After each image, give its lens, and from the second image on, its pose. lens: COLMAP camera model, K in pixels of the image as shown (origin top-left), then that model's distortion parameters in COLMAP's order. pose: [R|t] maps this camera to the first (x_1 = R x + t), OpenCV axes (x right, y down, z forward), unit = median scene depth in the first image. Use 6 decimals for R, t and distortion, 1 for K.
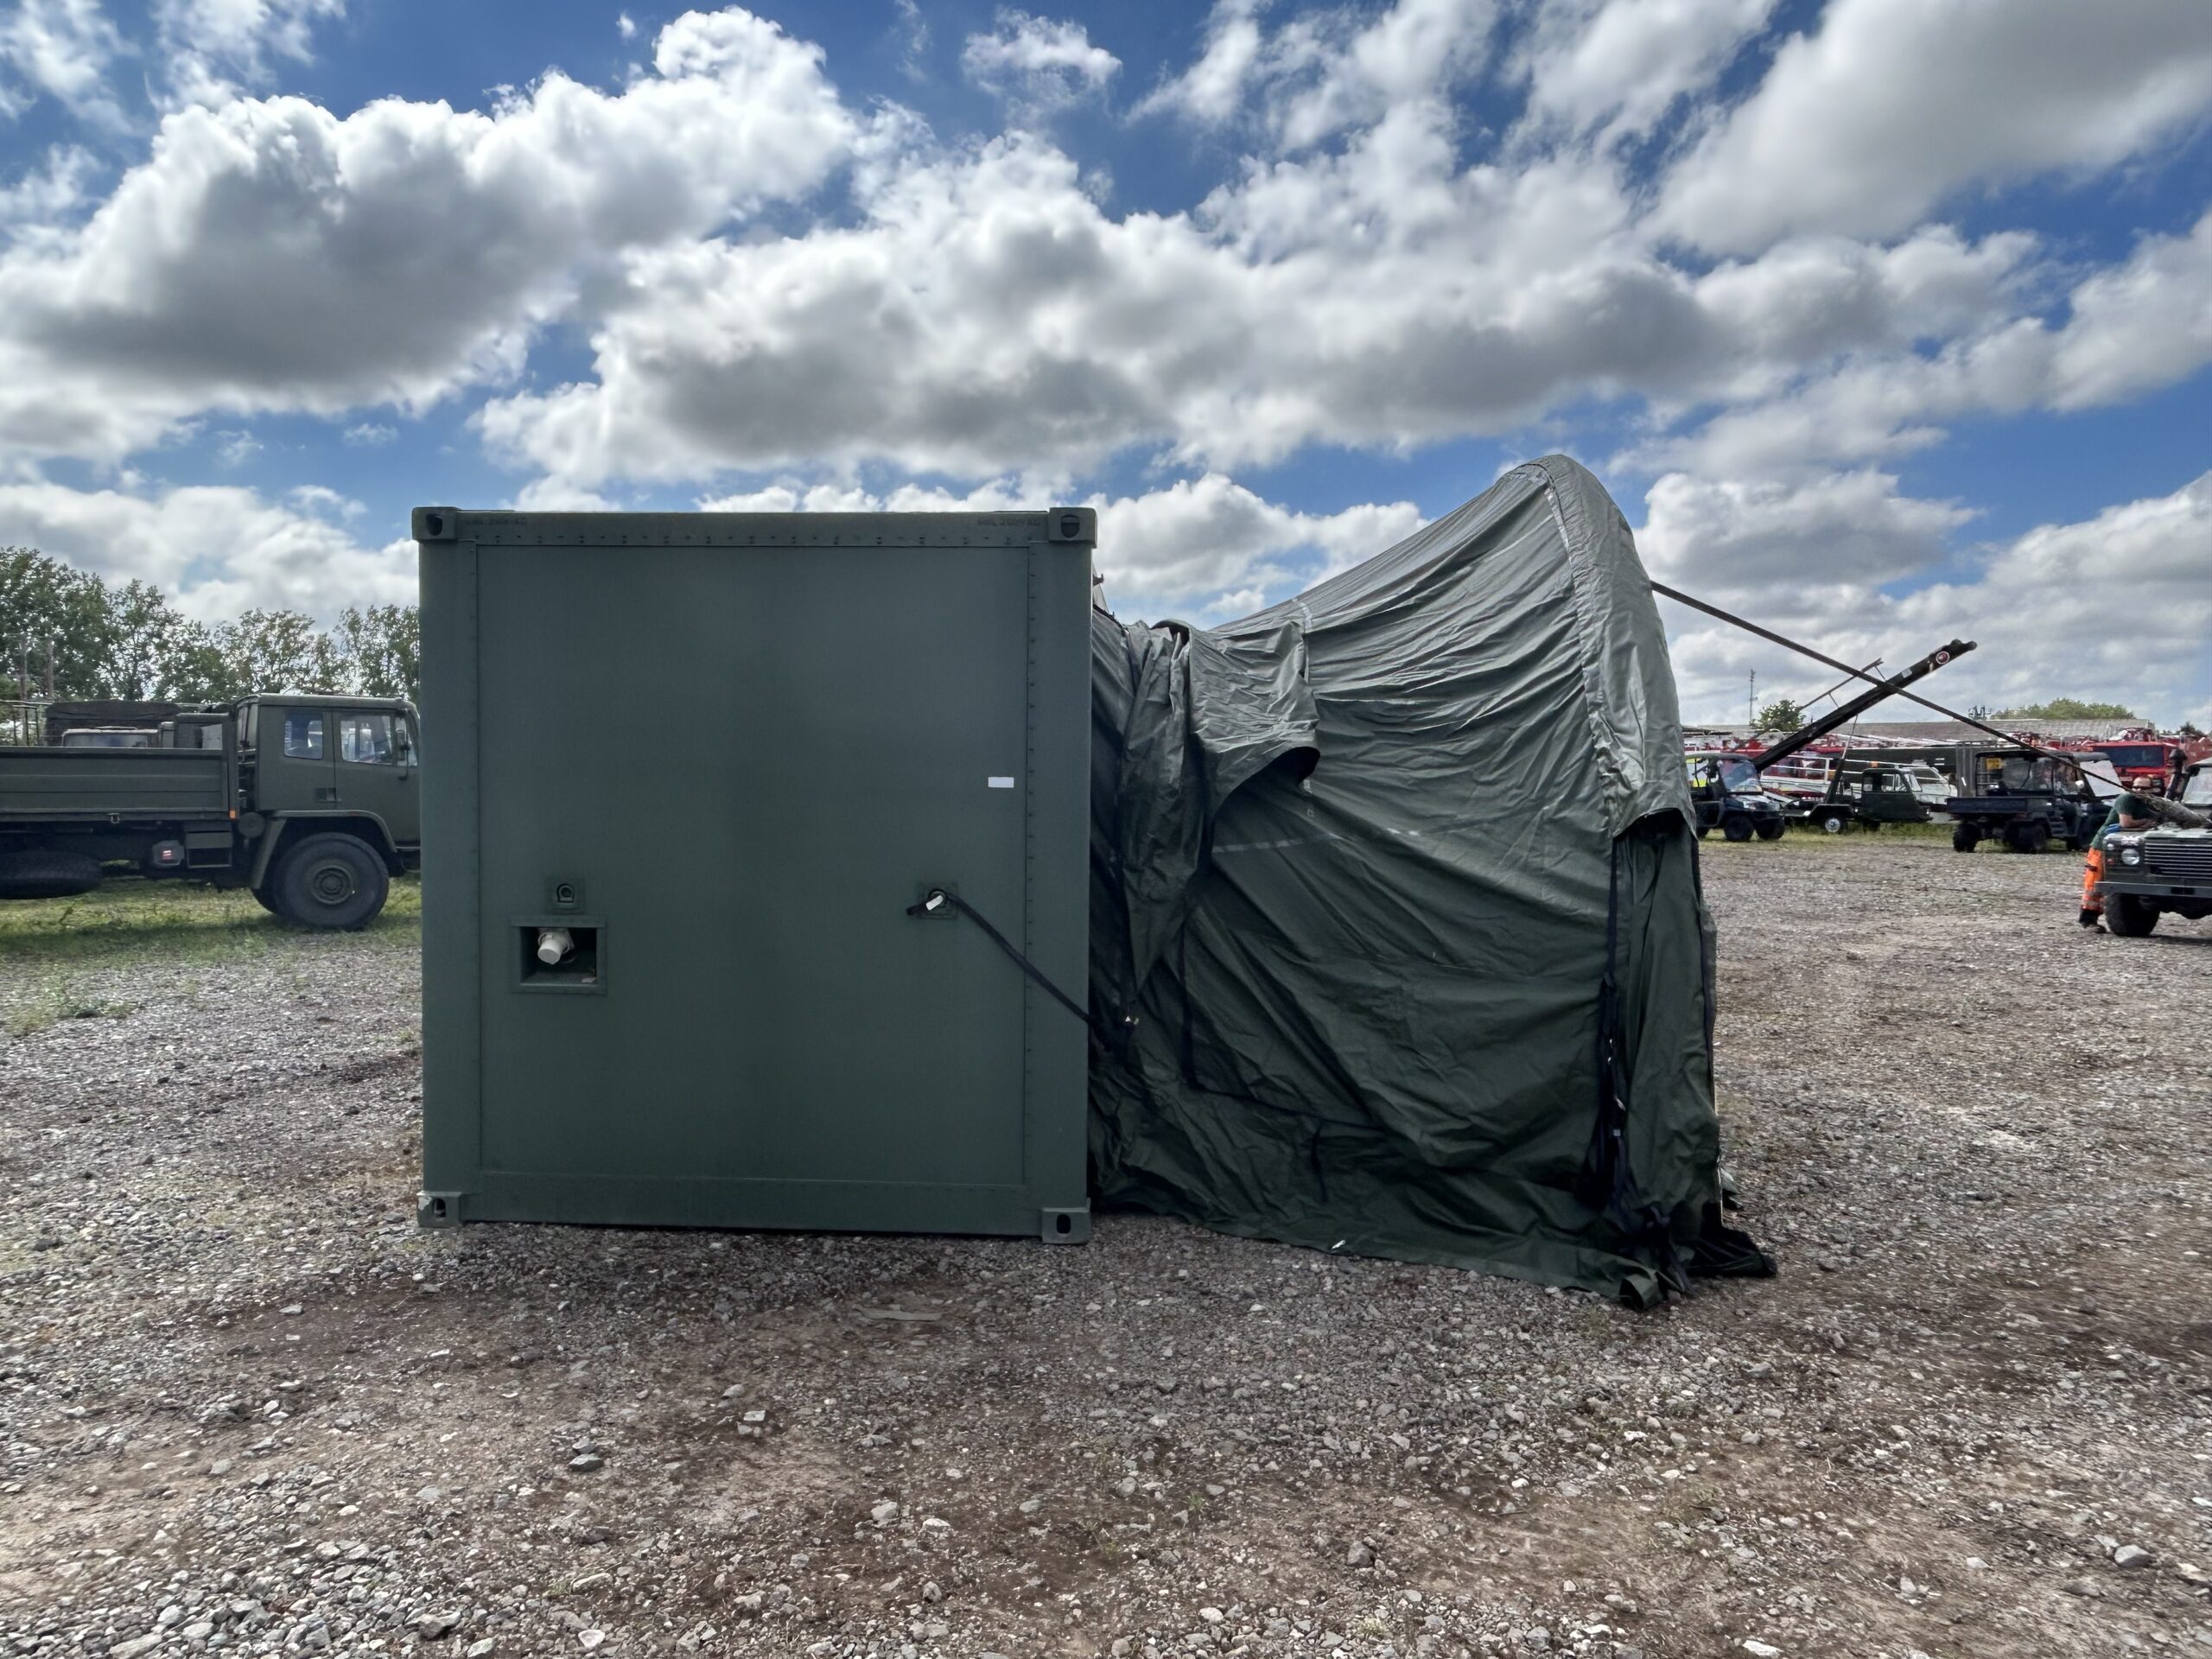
lens RADIAL K [[1453.3, 0, 1106.0], [0, 1453.3, 829.5], [0, 0, 1]] dist [-0.002752, -0.006450]
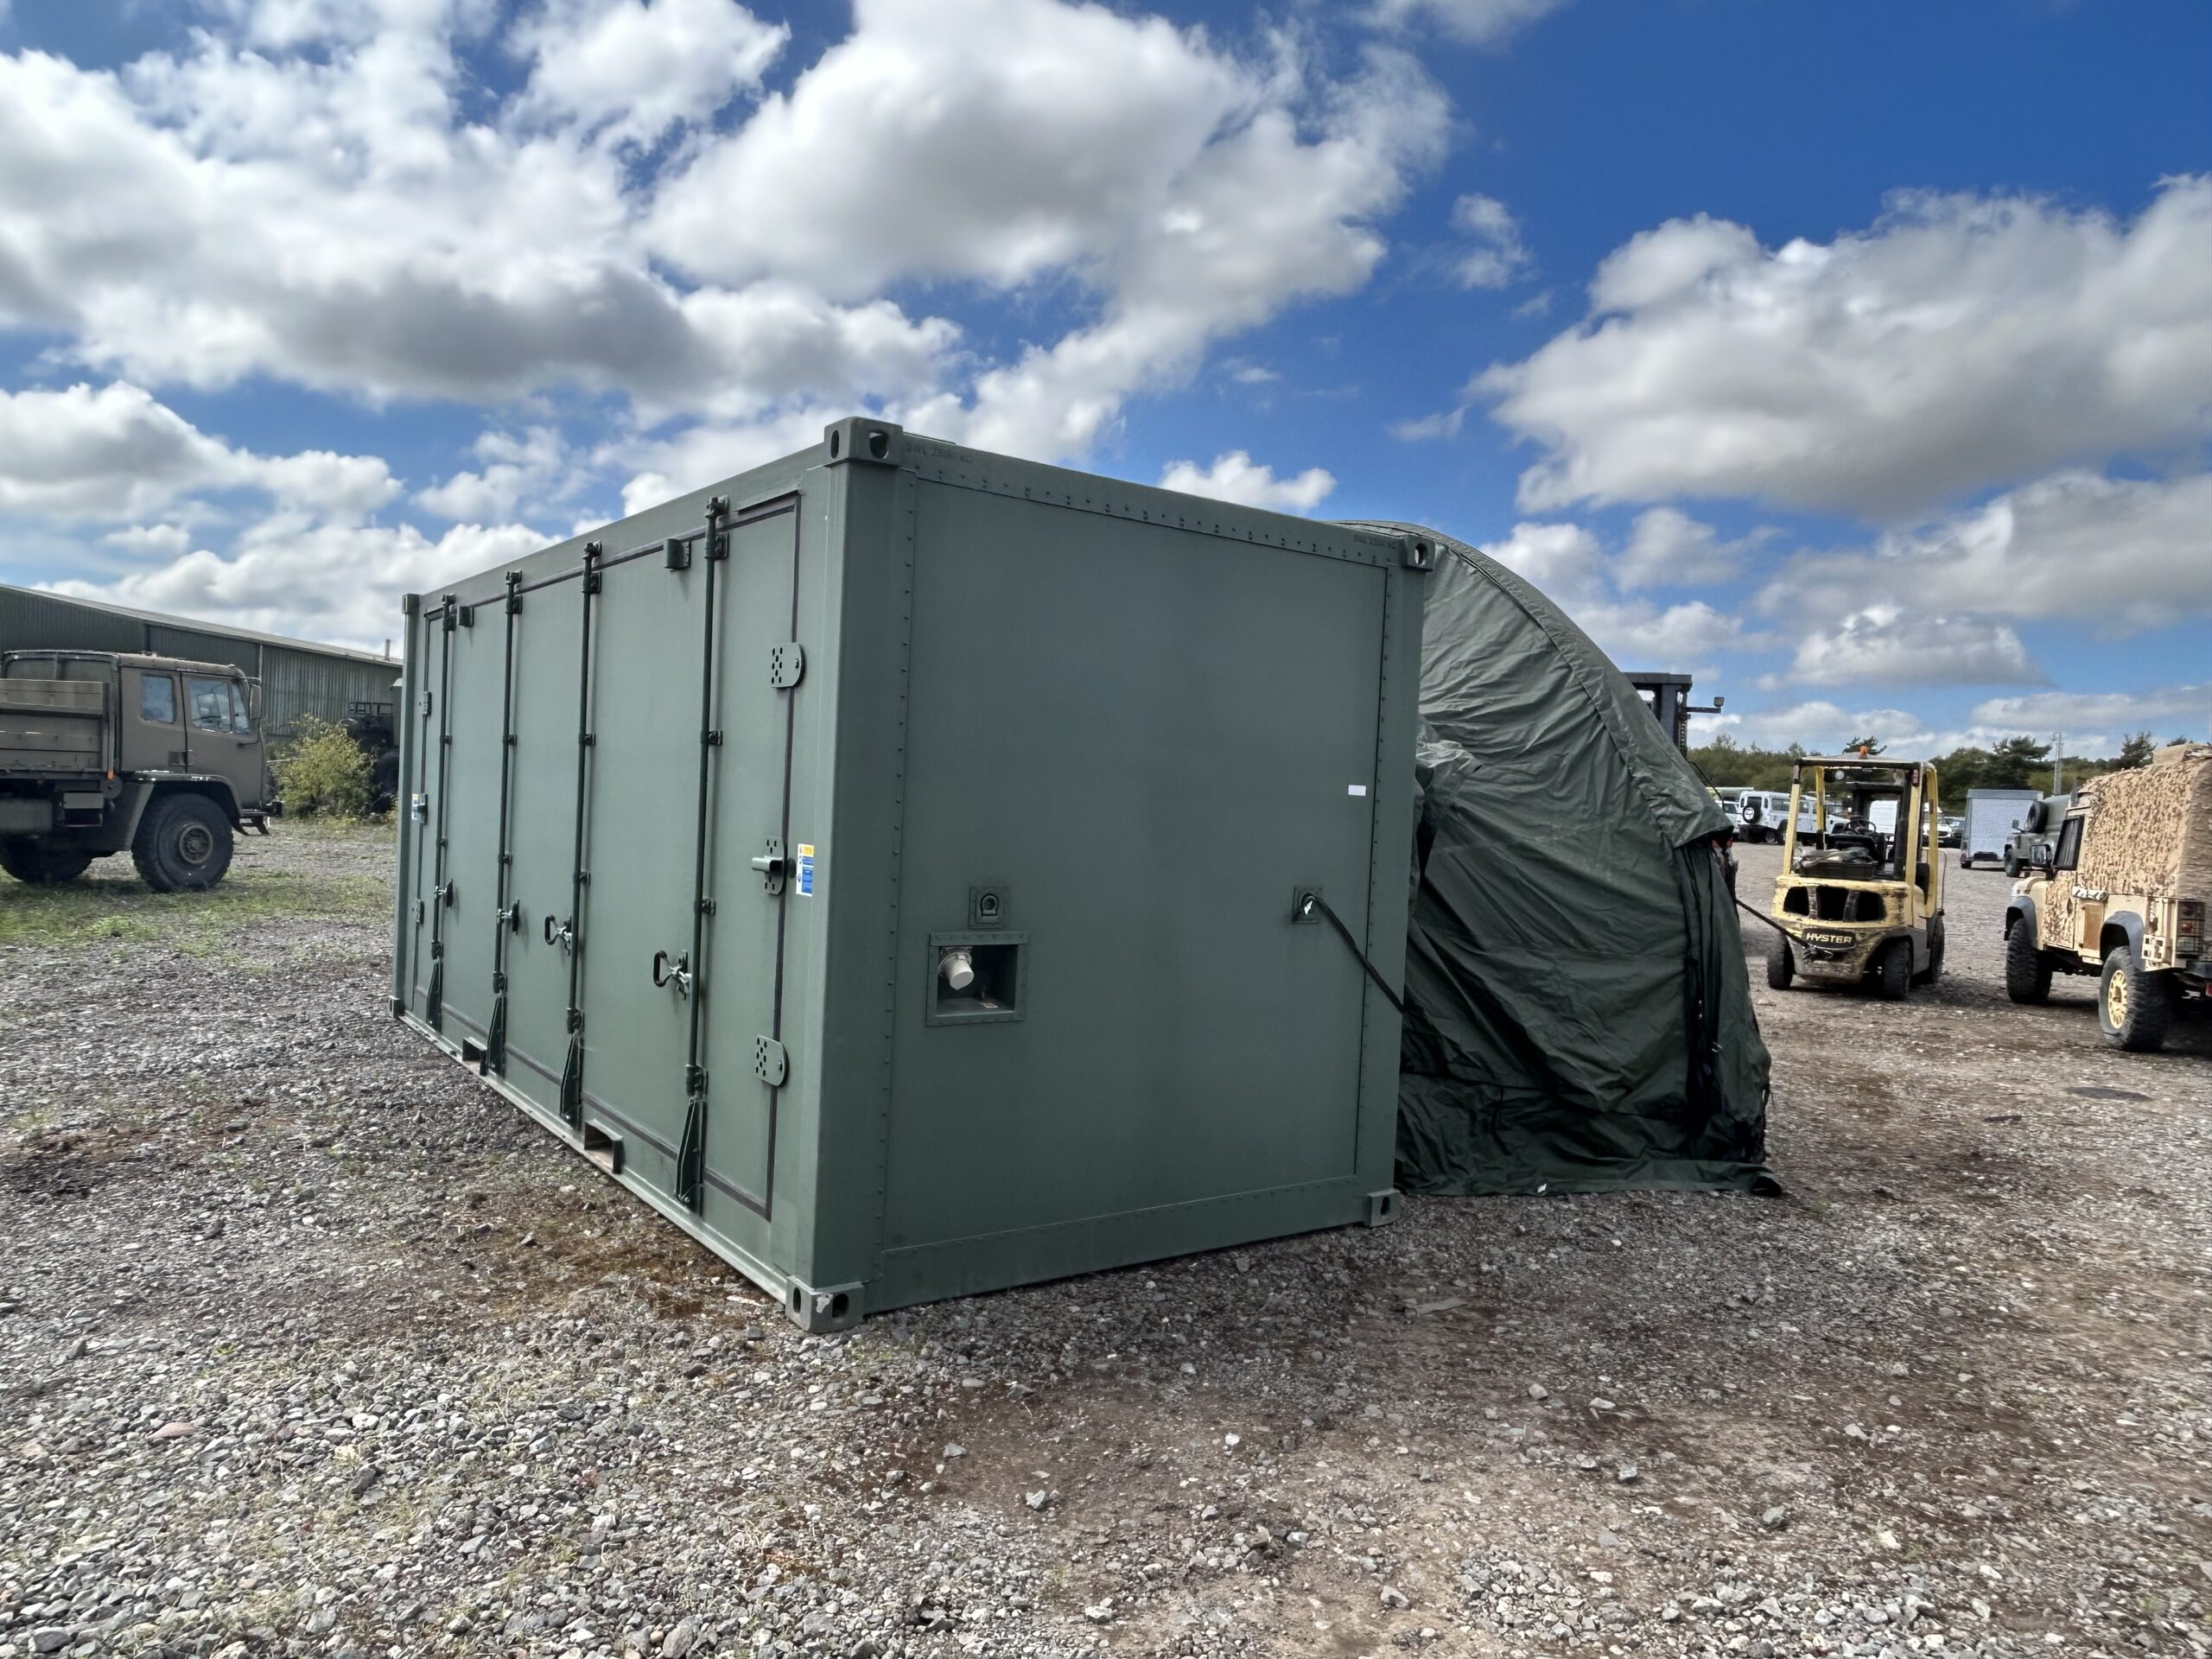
lens RADIAL K [[1434.1, 0, 1106.0], [0, 1434.1, 829.5], [0, 0, 1]] dist [-0.013731, 0.001112]
pose [[0.783716, 0.013733, 0.620968, -0.846494], [-0.018001, 0.999838, 0.000607, -0.001774], [-0.620859, -0.011654, 0.783836, 0.306527]]
